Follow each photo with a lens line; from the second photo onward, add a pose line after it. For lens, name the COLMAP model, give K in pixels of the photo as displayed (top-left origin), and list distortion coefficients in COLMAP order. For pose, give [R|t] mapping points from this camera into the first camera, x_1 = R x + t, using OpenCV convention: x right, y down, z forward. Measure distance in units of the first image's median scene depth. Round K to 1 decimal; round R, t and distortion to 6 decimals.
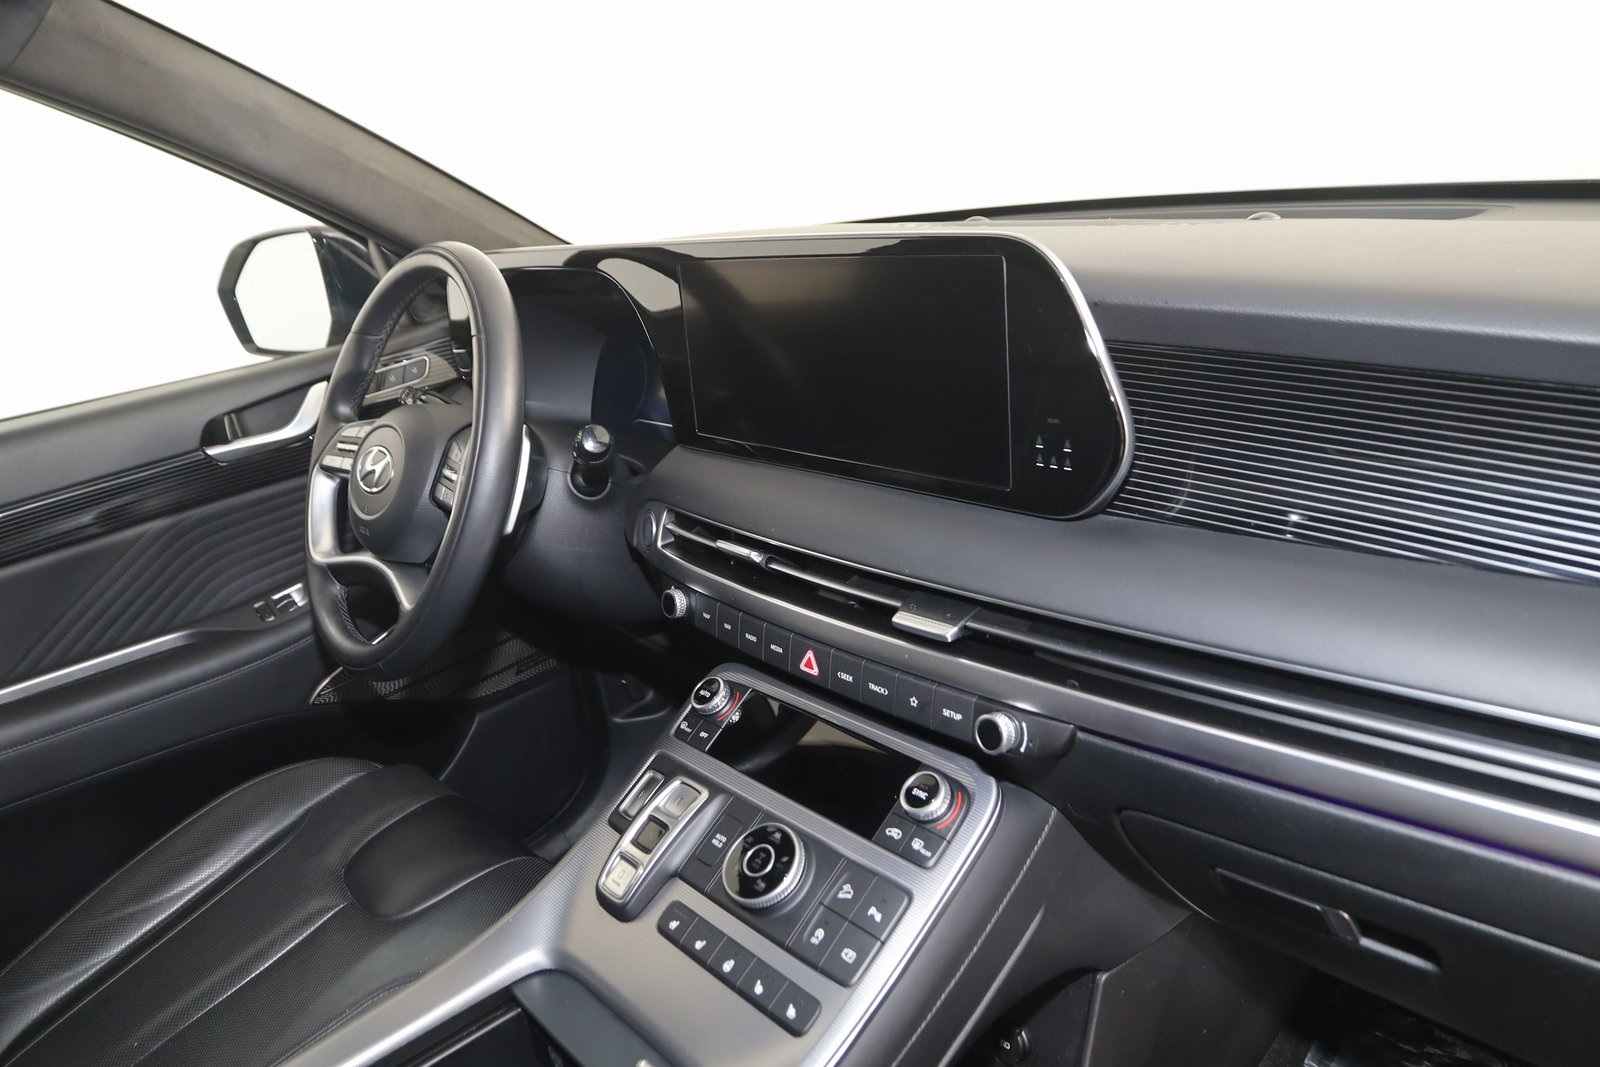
lens RADIAL K [[1064.6, 0, 800.0], [0, 1064.6, 533.5], [0, 0, 1]] dist [-0.128101, 0.088576]
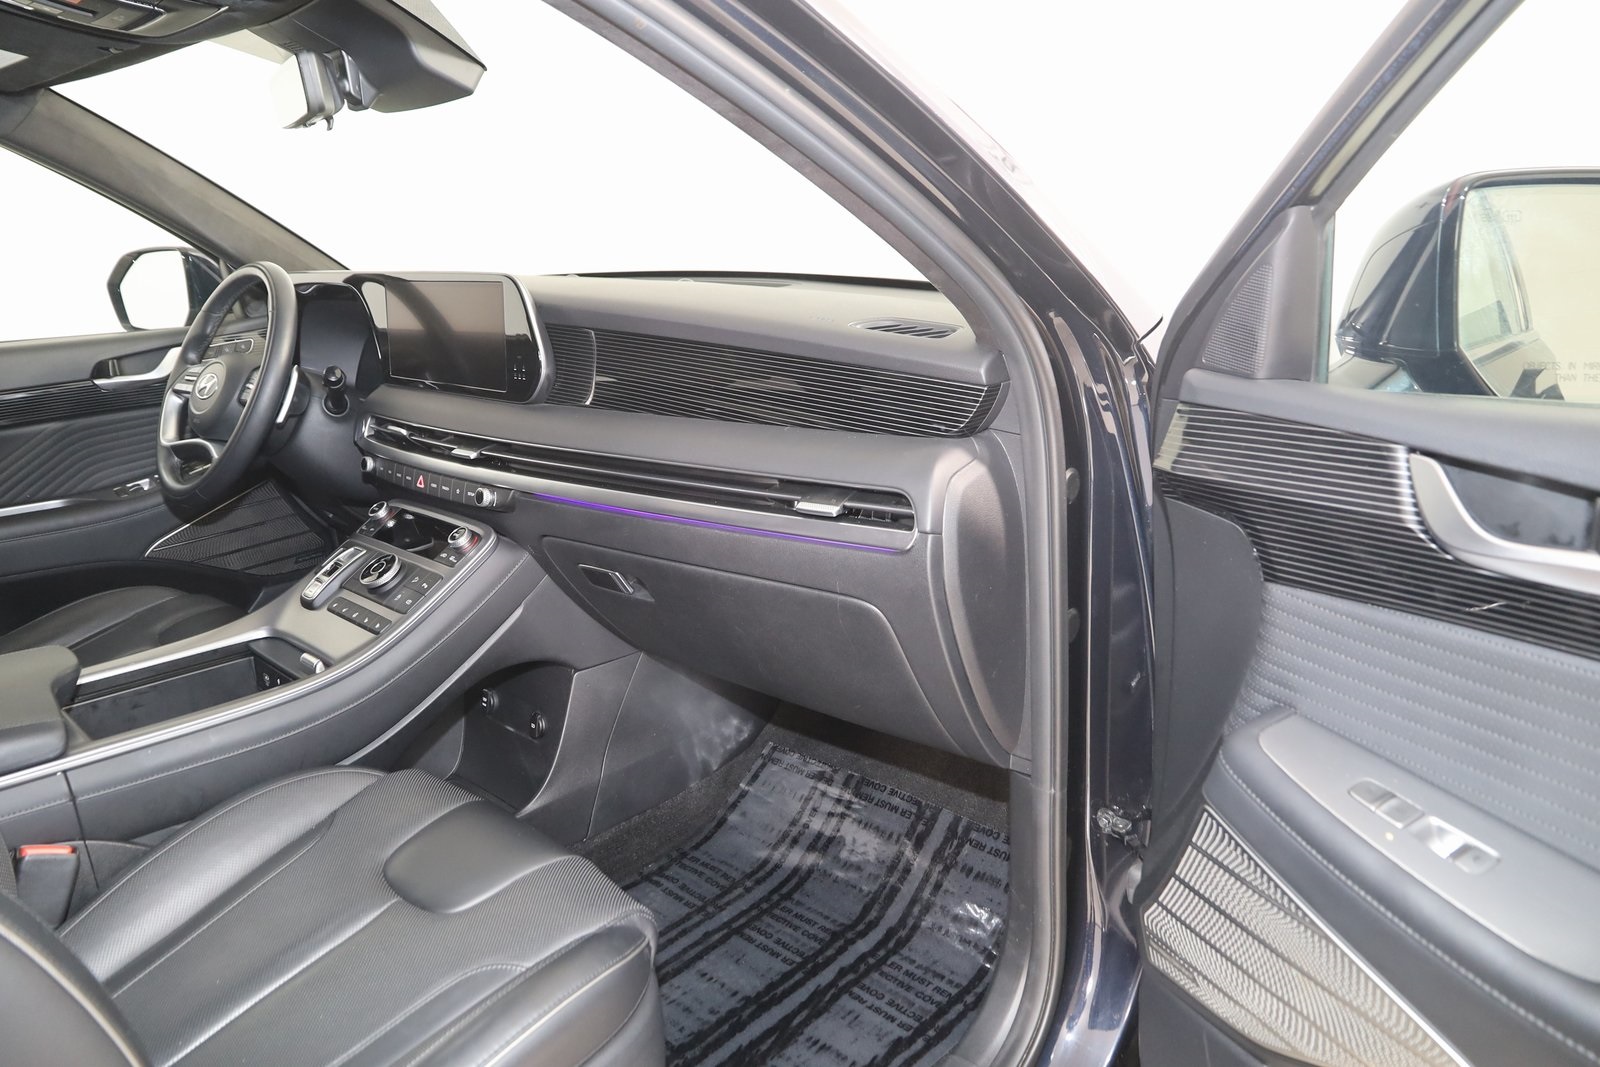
lens RADIAL K [[1058.4, 0, 799.2], [0, 1058.4, 522.9], [0, 0, 1]] dist [-0.116509, 0.065208]
pose [[0.988807, 0.072253, 0.130536, 0.366814], [-0.060683, 0.994042, -0.090538, 0.265031], [-0.136300, 0.081604, 0.987301, -0.808374]]
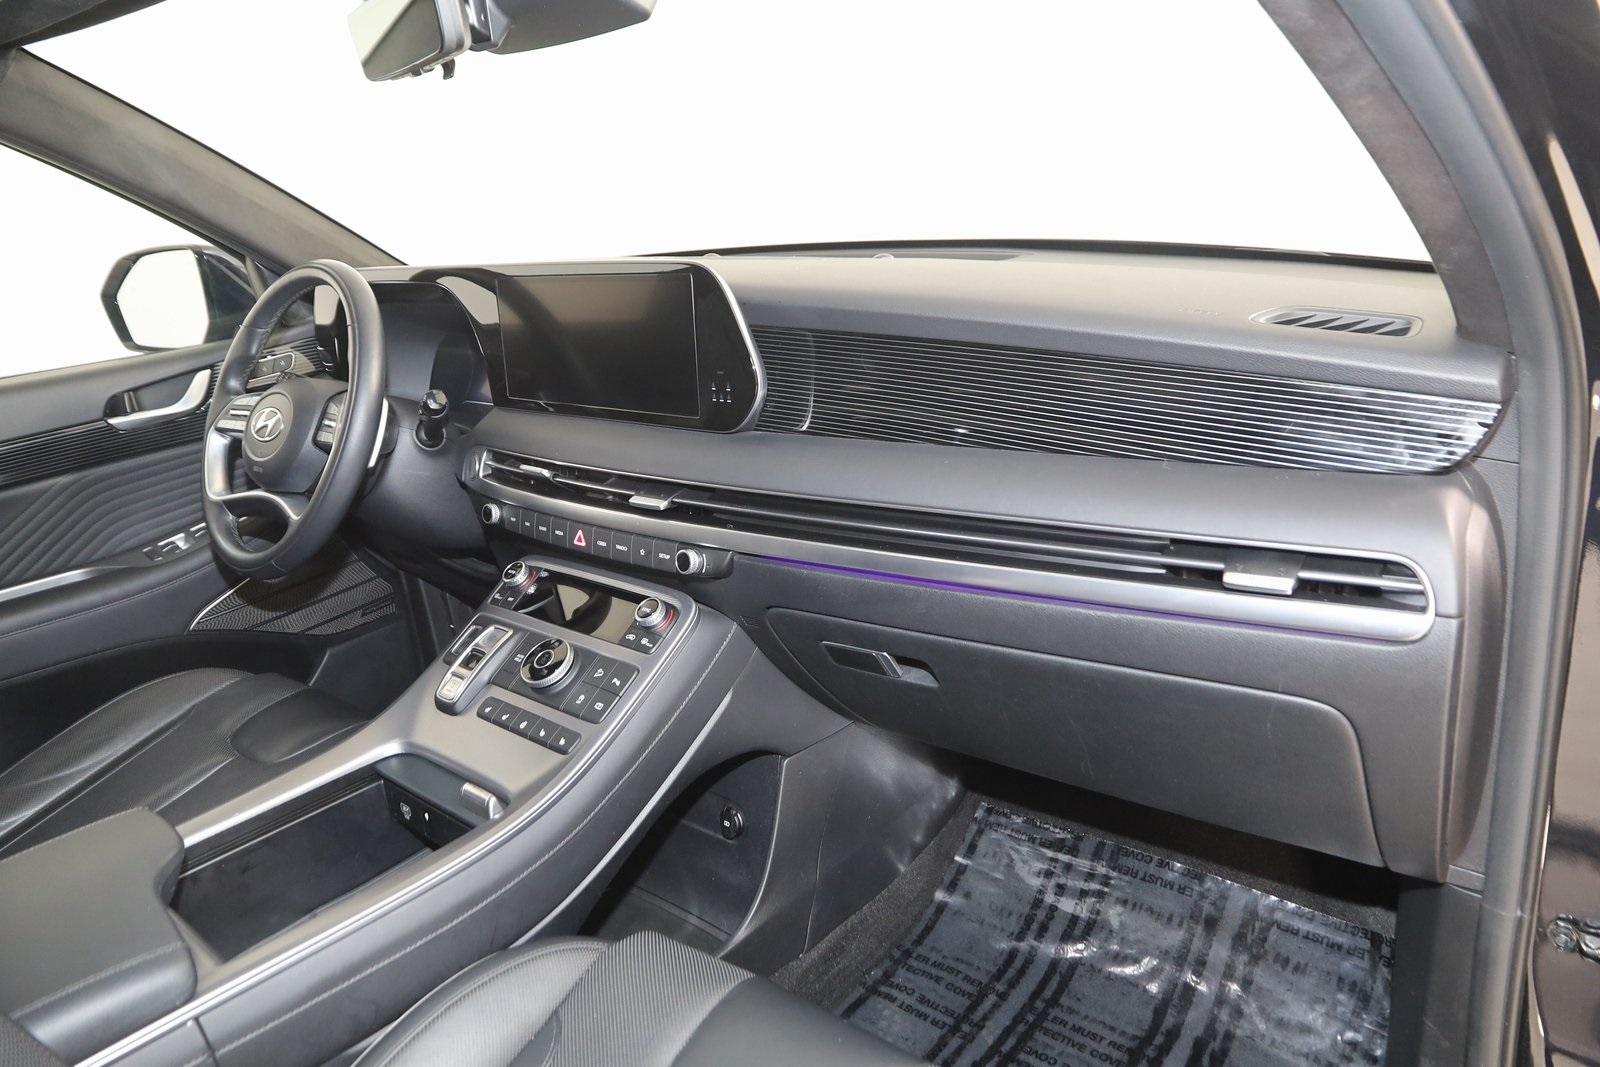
lens RADIAL K [[1064.6, 0, 800.0], [0, 1064.6, 533.5], [0, 0, 1]] dist [-0.128101, 0.088576]
pose [[0.987301, -0.000140, 0.158862, 0.063549], [0.006253, 0.999259, -0.037984, 0.139627], [-0.158739, 0.038495, 0.986570, -0.439969]]
